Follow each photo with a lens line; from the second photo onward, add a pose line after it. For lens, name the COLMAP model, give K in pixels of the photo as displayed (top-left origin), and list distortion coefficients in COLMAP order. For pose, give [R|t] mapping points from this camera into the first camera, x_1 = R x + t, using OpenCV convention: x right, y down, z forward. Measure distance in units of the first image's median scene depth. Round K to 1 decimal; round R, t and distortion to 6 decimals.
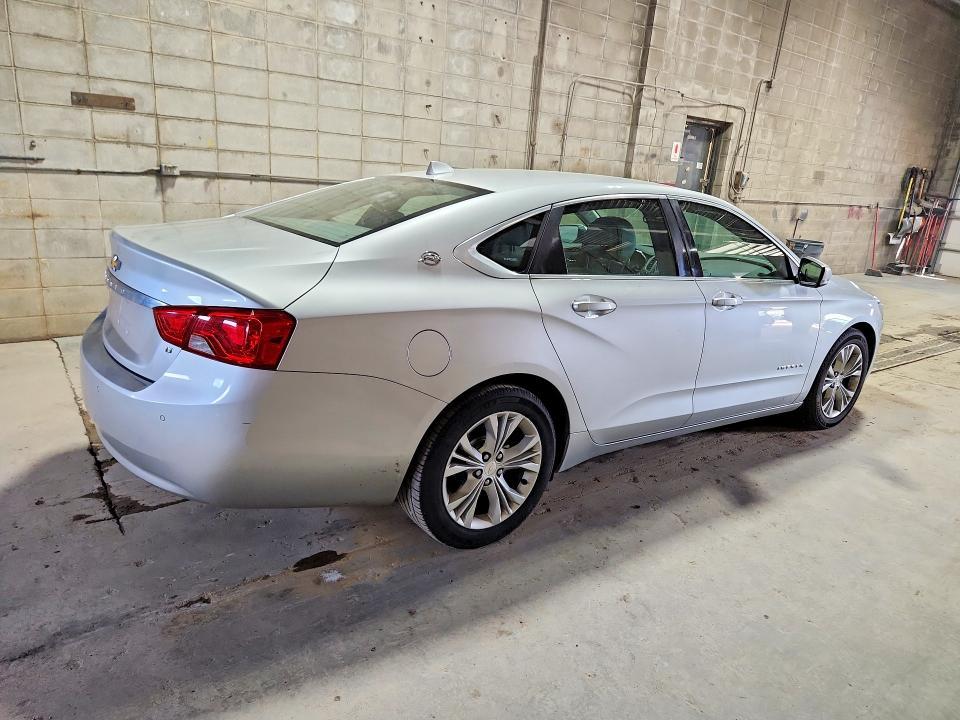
lens RADIAL K [[651.6, 0, 475.2], [0, 651.6, 359.8], [0, 0, 1]] dist [0.068034, -0.057747]
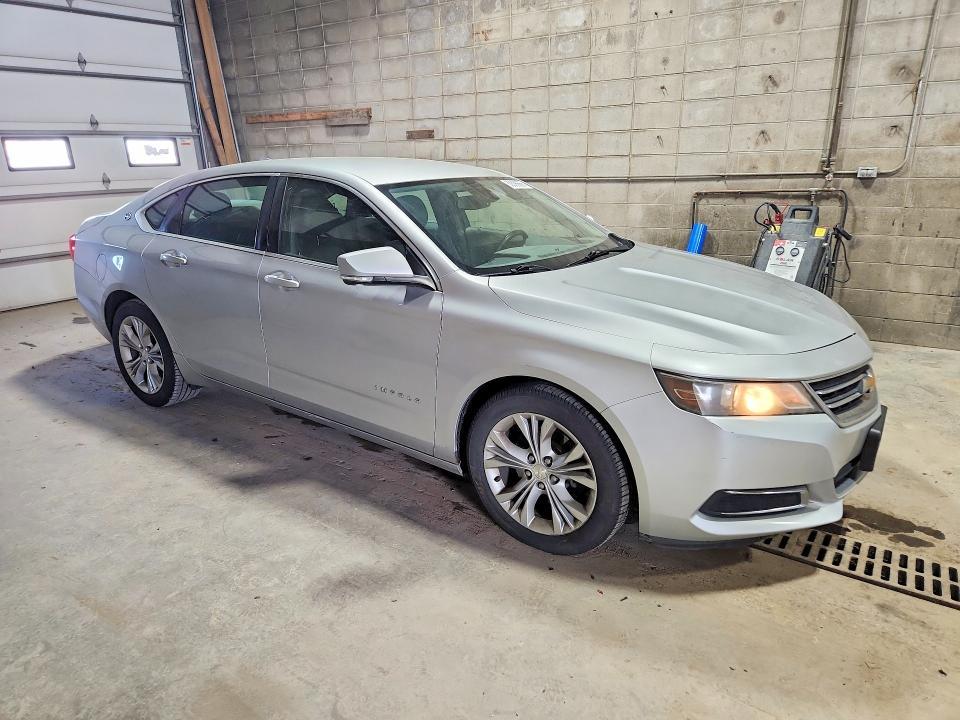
lens RADIAL K [[651.6, 0, 475.2], [0, 651.6, 359.8], [0, 0, 1]] dist [0.068034, -0.057747]
pose [[0.301304, 0.205087, -0.931212, 0.926059], [-0.228253, 0.963716, 0.138392, -0.117295], [0.925806, 0.170854, 0.337183, 0.643483]]
